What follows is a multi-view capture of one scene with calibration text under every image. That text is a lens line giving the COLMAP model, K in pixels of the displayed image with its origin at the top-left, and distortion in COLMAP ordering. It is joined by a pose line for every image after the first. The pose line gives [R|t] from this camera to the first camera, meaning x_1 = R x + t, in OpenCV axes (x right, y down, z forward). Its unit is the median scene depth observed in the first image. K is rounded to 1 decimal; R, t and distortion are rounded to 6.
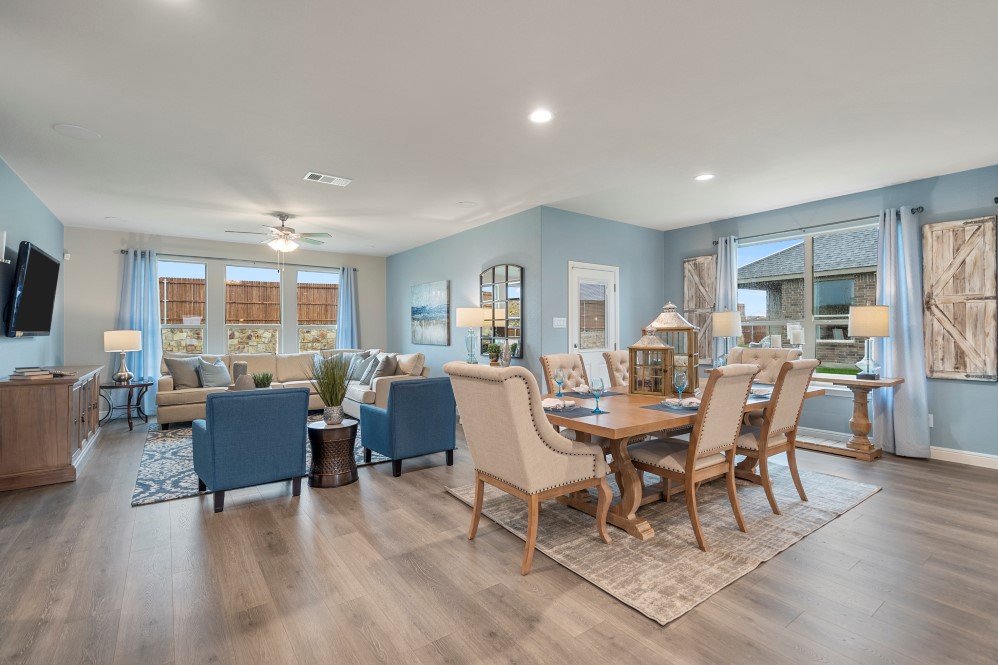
lens RADIAL K [[467.9, 0, 499.0], [0, 467.9, 332.5], [0, 0, 1]] dist [-0.002098, -0.000293]
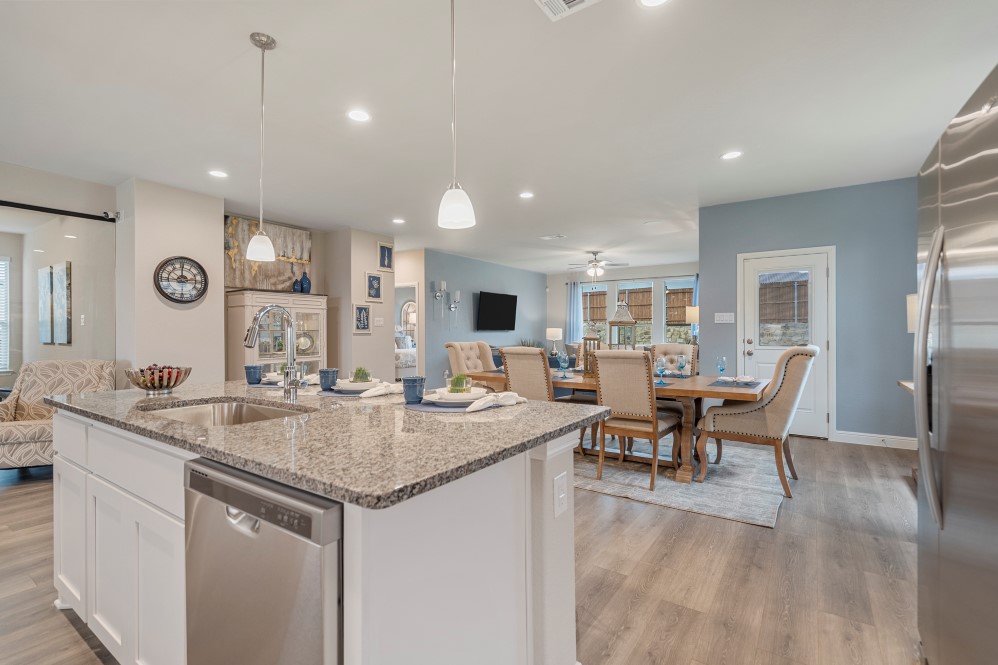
lens RADIAL K [[467.9, 0, 499.0], [0, 467.9, 332.5], [0, 0, 1]] dist [-0.002098, -0.000293]
pose [[0.335251, 0.001720, -0.942127, 0.877410], [0.000995, 0.999997, 0.002180, 0.007629], [0.942128, -0.001668, 0.335248, 0.195056]]
